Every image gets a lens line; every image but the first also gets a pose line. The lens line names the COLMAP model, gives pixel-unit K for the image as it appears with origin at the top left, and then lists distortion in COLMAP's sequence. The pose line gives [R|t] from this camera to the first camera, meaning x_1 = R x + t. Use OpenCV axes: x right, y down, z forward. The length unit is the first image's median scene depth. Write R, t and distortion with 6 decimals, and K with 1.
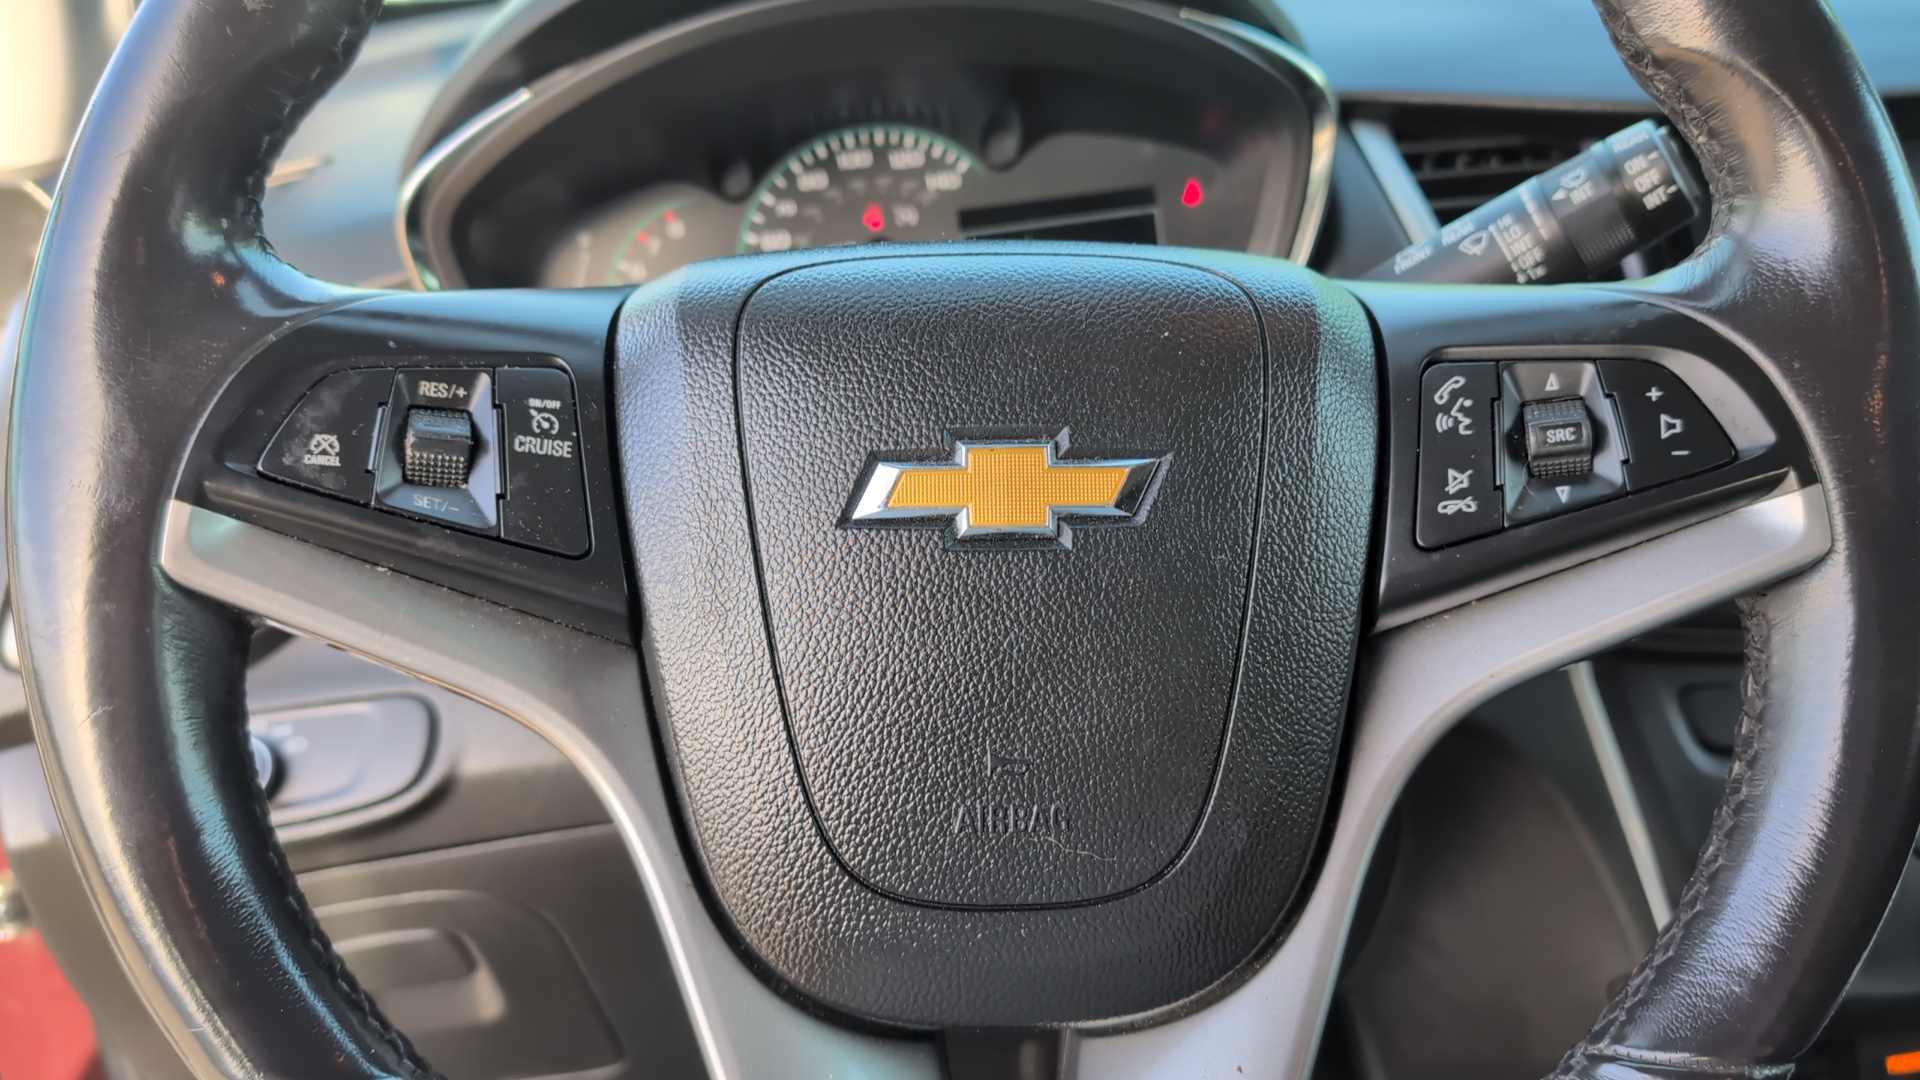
lens RADIAL K [[1612.2, 0, 960.0], [0, 1612.2, 540.0], [0, 0, 1]] dist [0.008530, 0.000471]
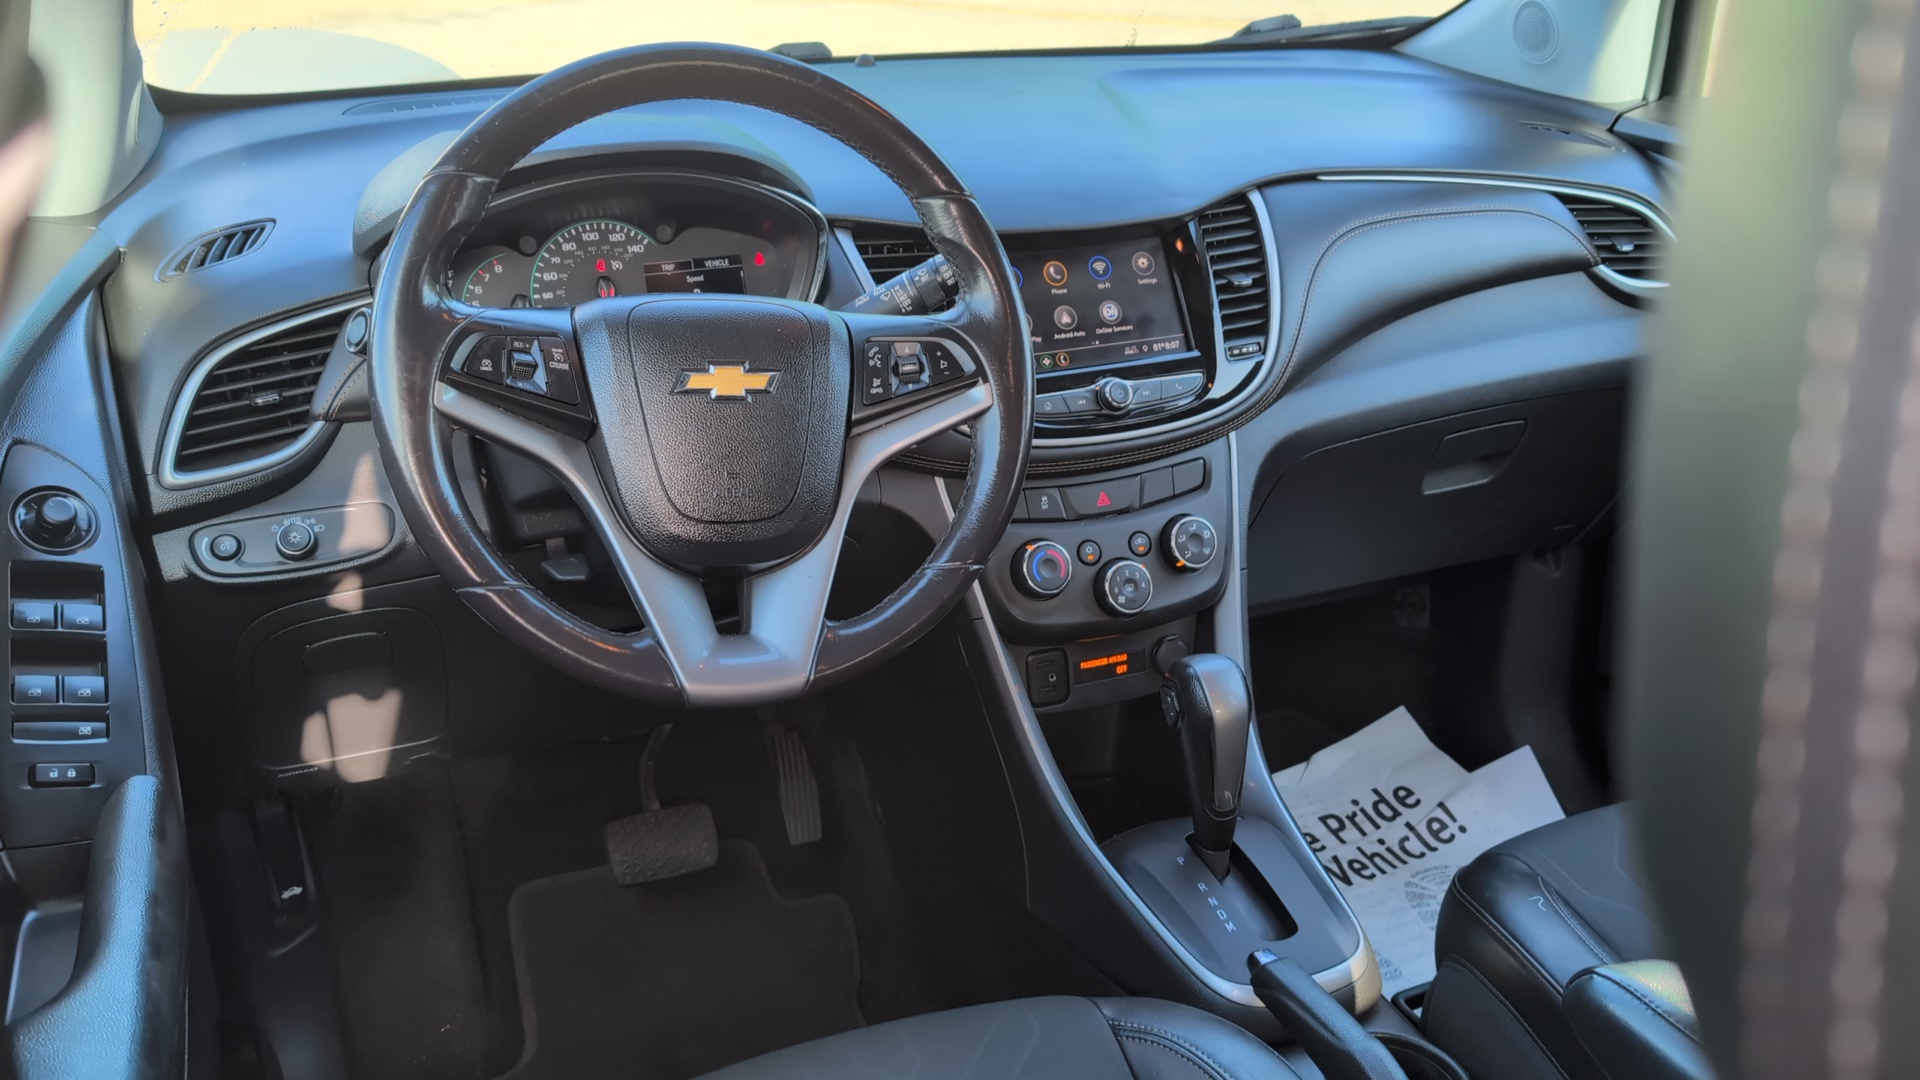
lens RADIAL K [[1612.2, 0, 960.0], [0, 1612.2, 540.0], [0, 0, 1]] dist [0.008530, 0.000471]
pose [[0.948839, -0.020045, 0.315124, -0.473991], [0.017845, 0.999792, 0.009865, 0.222329], [-0.315257, -0.003737, 0.948999, -1.818447]]
